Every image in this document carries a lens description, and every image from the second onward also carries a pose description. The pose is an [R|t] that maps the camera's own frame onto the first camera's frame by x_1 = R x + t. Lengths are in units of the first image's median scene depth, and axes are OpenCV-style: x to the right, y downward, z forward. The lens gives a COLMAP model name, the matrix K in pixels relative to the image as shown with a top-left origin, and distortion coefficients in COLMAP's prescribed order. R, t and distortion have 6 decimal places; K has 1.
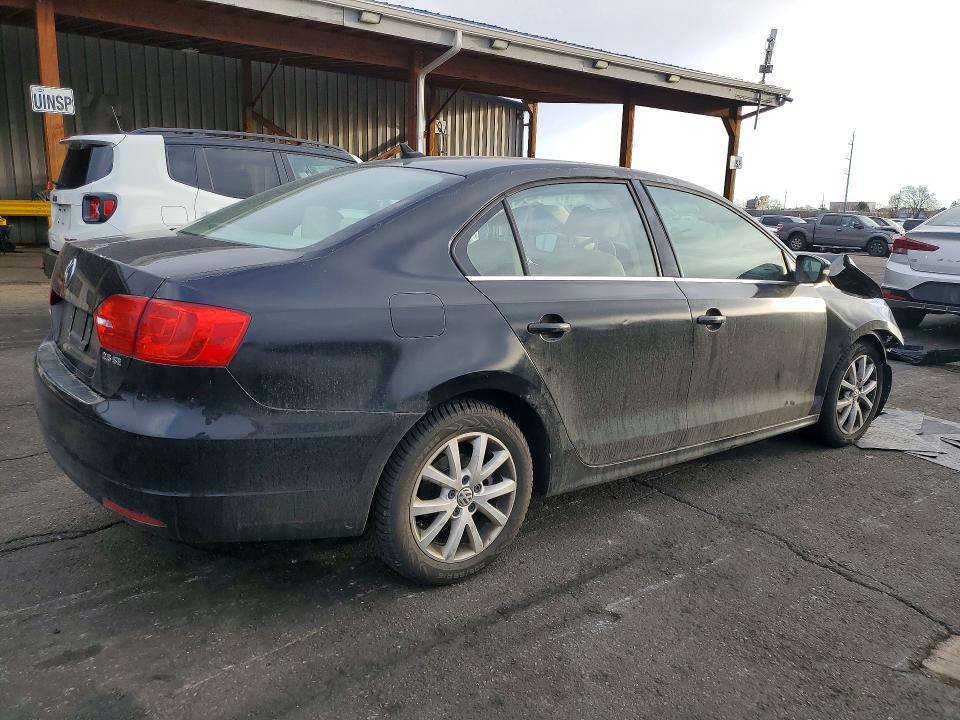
lens RADIAL K [[754.9, 0, 480.3], [0, 754.9, 368.2], [0, 0, 1]] dist [0.005371, 0.016476]
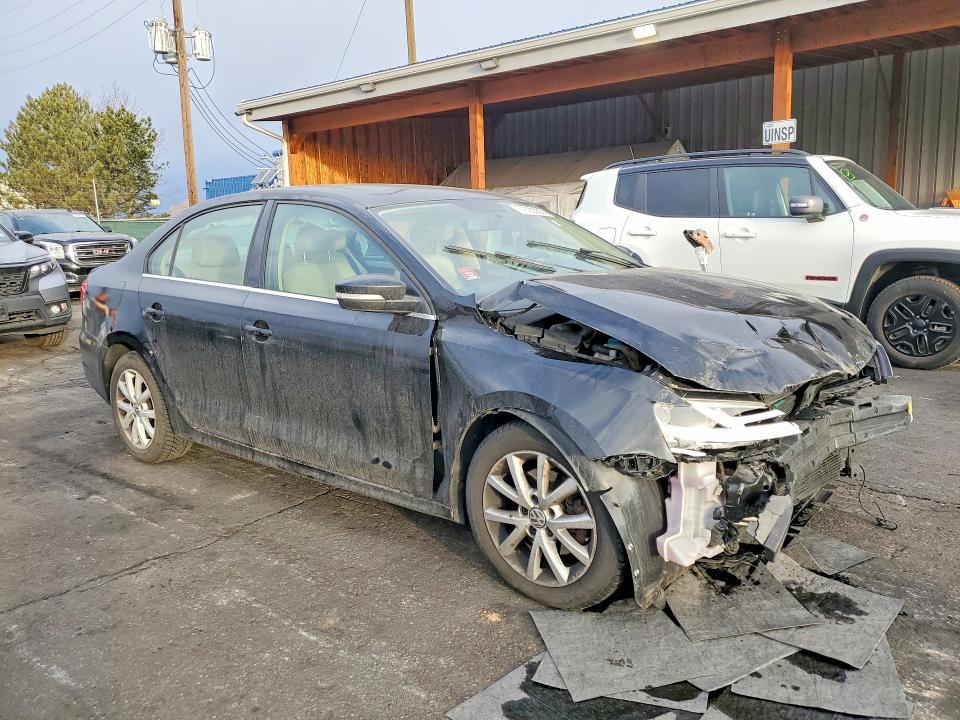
lens RADIAL K [[754.9, 0, 481.3], [0, 754.9, 353.2], [0, 0, 1]] dist [0.005371, 0.016476]
pose [[0.210126, 0.129914, -0.969004, 0.895843], [-0.168975, 0.981042, 0.094886, -0.120457], [0.962961, 0.143800, 0.228095, 0.692865]]
